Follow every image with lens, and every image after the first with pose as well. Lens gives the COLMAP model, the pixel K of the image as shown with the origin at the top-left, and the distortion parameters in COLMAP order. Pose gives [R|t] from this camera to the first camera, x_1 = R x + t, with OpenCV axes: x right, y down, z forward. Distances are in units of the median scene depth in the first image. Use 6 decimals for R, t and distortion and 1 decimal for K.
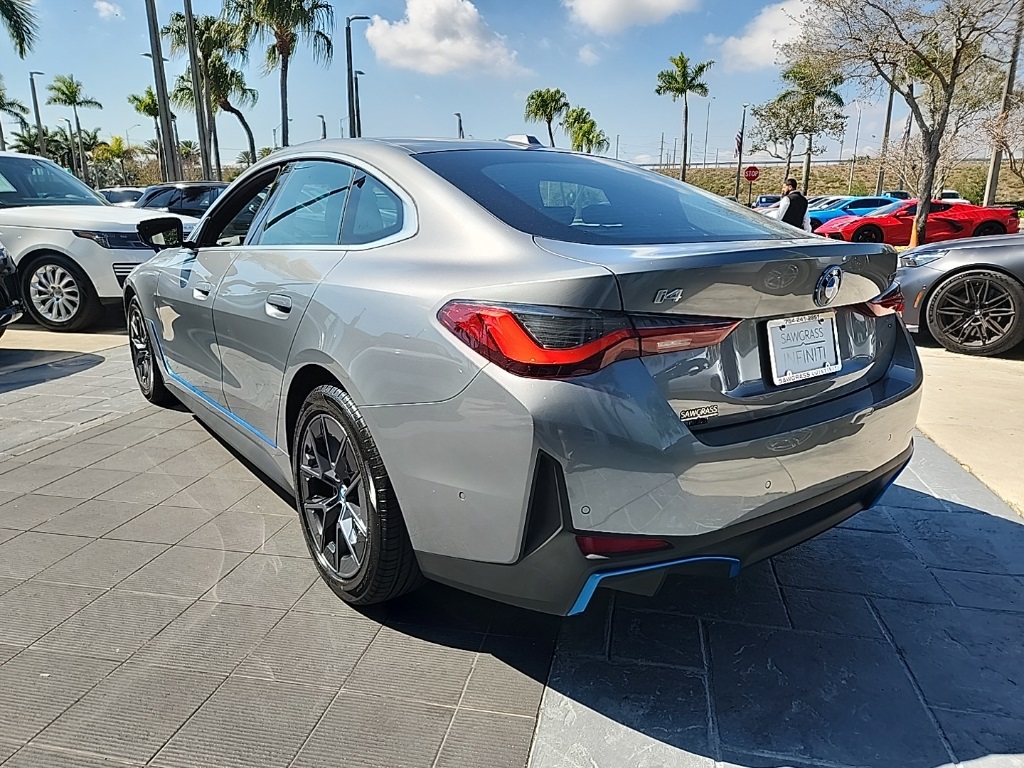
lens RADIAL K [[688.8, 0, 507.1], [0, 688.8, 379.7], [0, 0, 1]] dist [0.080129, -0.068274]
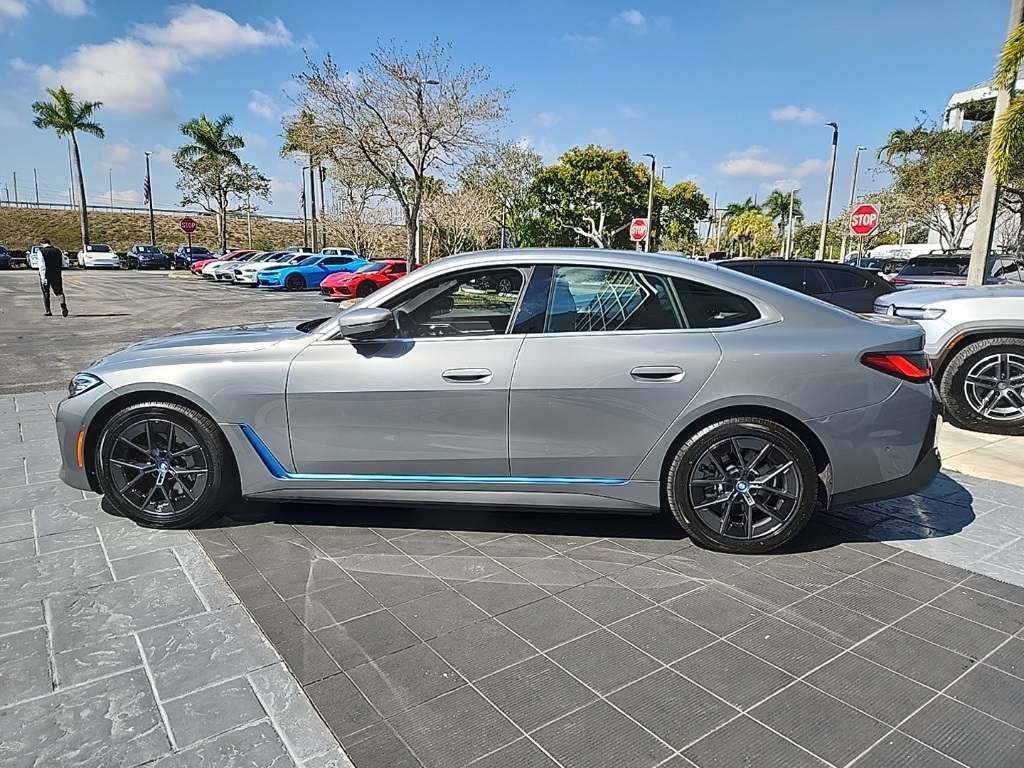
lens RADIAL K [[684.9, 0, 511.7], [0, 684.9, 378.4], [0, 0, 1]] dist [0.090284, -0.075234]
pose [[0.666738, -0.116578, 0.736118, -0.357822], [0.165382, 0.986209, 0.006391, -0.035606], [-0.726712, 0.117480, 0.676823, 0.063117]]
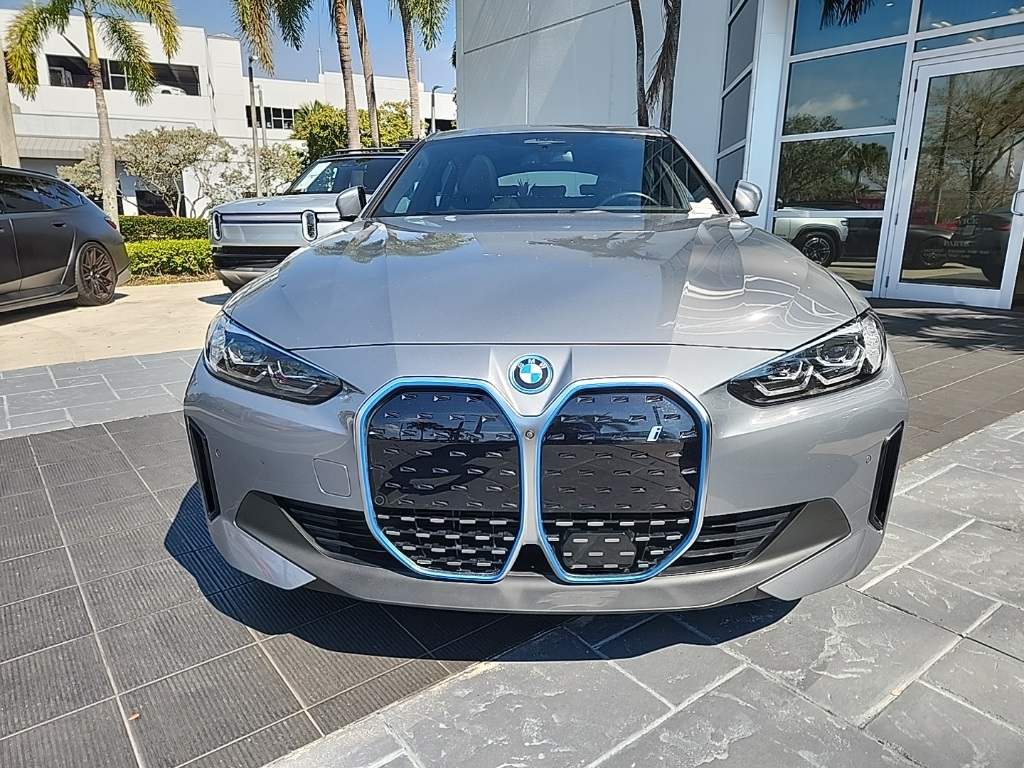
lens RADIAL K [[689.7, 0, 517.2], [0, 689.7, 382.1], [0, 0, 1]] dist [0.079856, -0.071040]
pose [[-0.768397, -0.153894, 0.621194, -0.283534], [0.149885, 0.900385, 0.408463, -0.137199], [-0.622173, 0.406969, -0.668787, 0.630212]]
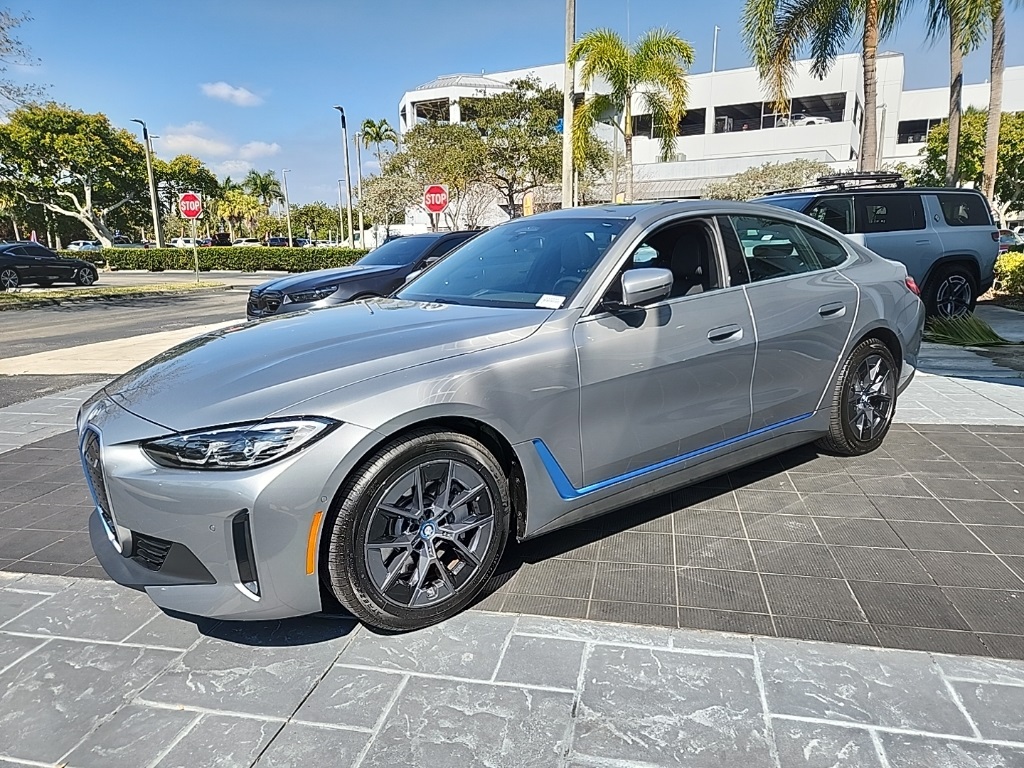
lens RADIAL K [[688.8, 0, 507.1], [0, 688.8, 379.7], [0, 0, 1]] dist [0.080129, -0.068274]
pose [[0.001520, -0.197273, 0.980347, -0.437314], [0.263294, 0.945836, 0.189921, -0.103073], [-0.964714, 0.257831, 0.053378, 0.382535]]
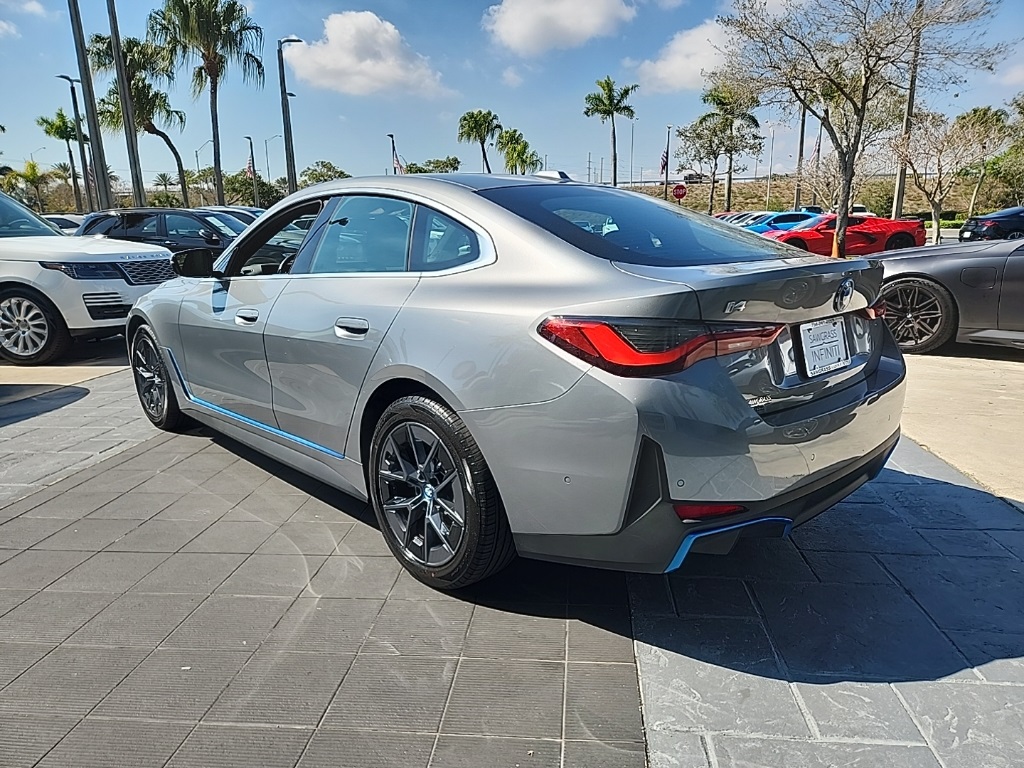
lens RADIAL K [[689.7, 0, 517.2], [0, 689.7, 382.1], [0, 0, 1]] dist [0.079856, -0.071040]
pose [[0.993838, -0.042039, 0.102560, -0.042551], [0.044320, 0.998816, -0.020059, 0.003173], [-0.101595, 0.024481, 0.994525, -0.028668]]
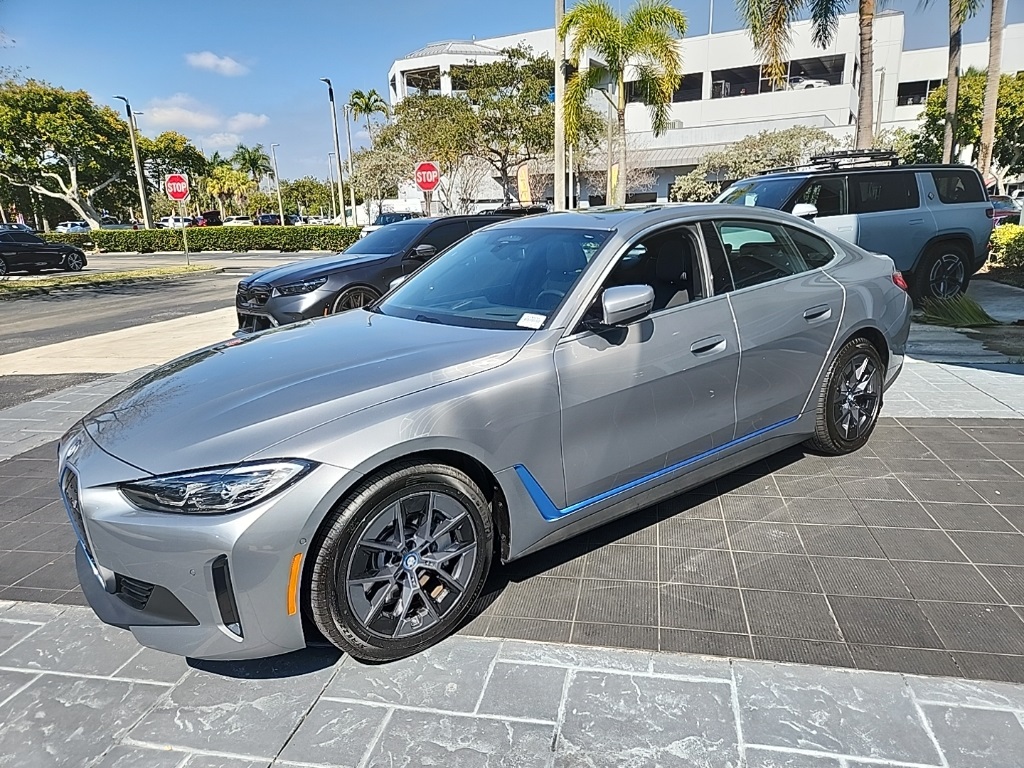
lens RADIAL K [[689.2, 0, 510.5], [0, 689.2, 388.5], [0, 0, 1]] dist [0.077350, -0.064842]
pose [[-0.009083, -0.248304, 0.968640, -0.432548], [0.280459, 0.929167, 0.240815, -0.119224], [-0.959823, 0.273851, 0.061199, 0.370928]]
